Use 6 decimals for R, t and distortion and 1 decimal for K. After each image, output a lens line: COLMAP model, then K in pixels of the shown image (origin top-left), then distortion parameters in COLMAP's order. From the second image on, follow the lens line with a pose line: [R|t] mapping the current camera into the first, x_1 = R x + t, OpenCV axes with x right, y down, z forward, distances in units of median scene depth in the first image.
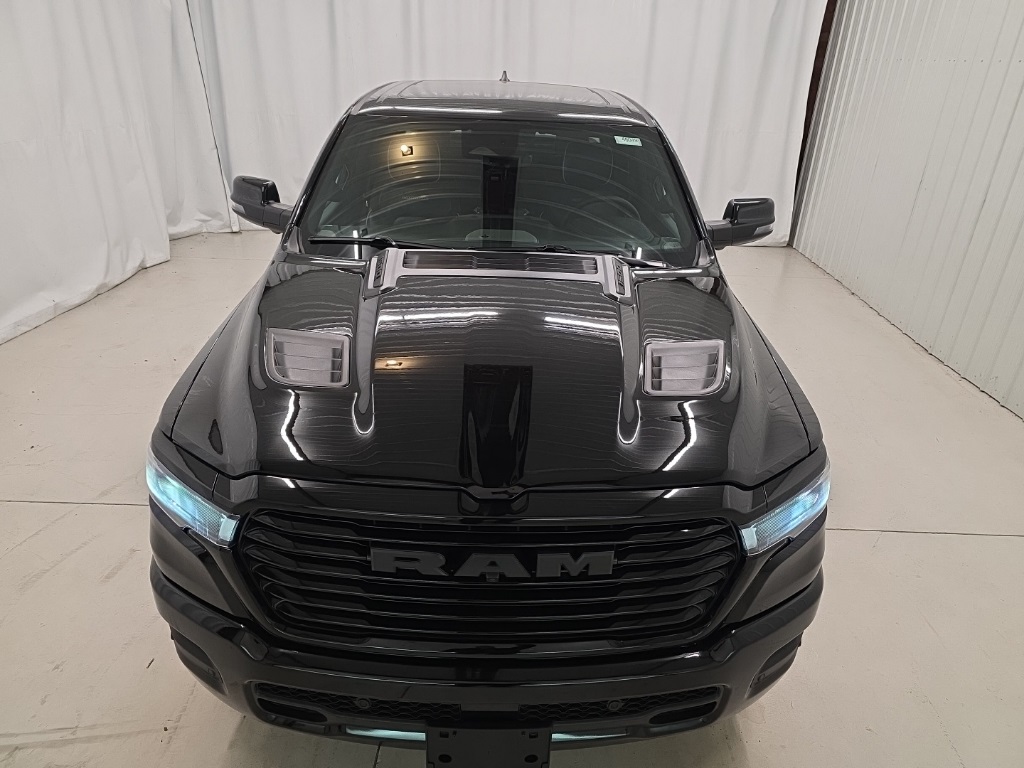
lens RADIAL K [[680.7, 0, 507.9], [0, 680.7, 364.3], [0, 0, 1]] dist [0.064885, -0.066137]
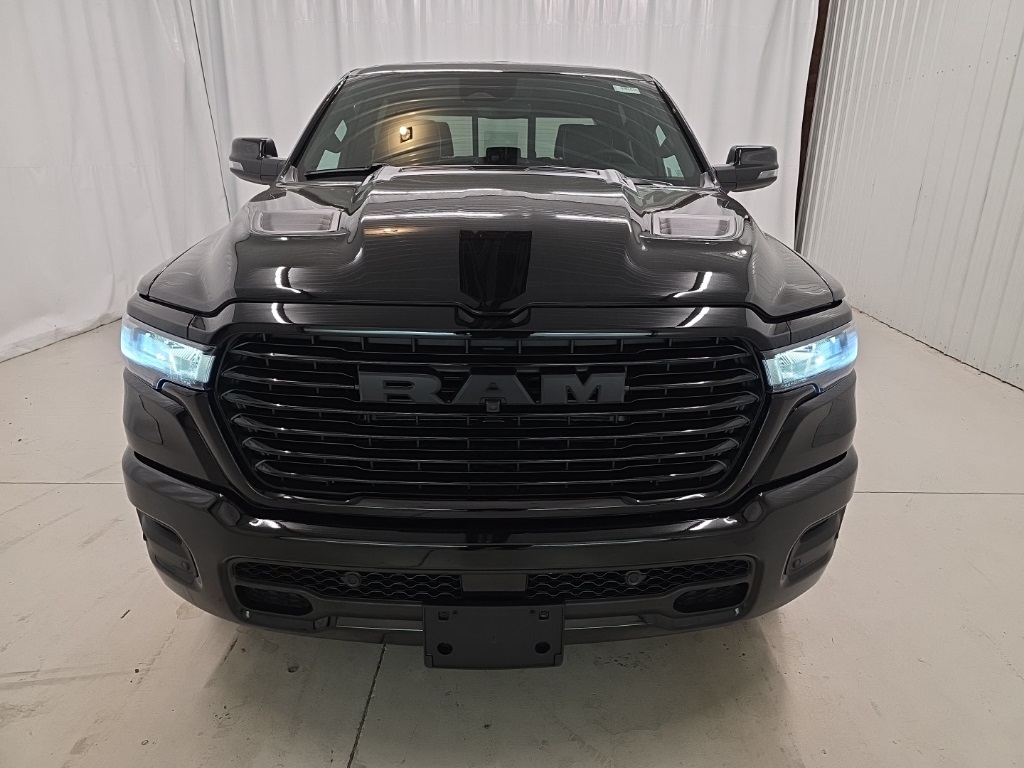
lens RADIAL K [[679.5, 0, 512.0], [0, 679.5, 384.0], [0, 0, 1]] dist [0.063342, -0.067044]
pose [[0.999751, -0.021655, -0.005352, 0.006819], [0.020888, 0.993023, -0.116054, 0.326598], [0.007828, 0.115914, 0.993228, 0.085063]]
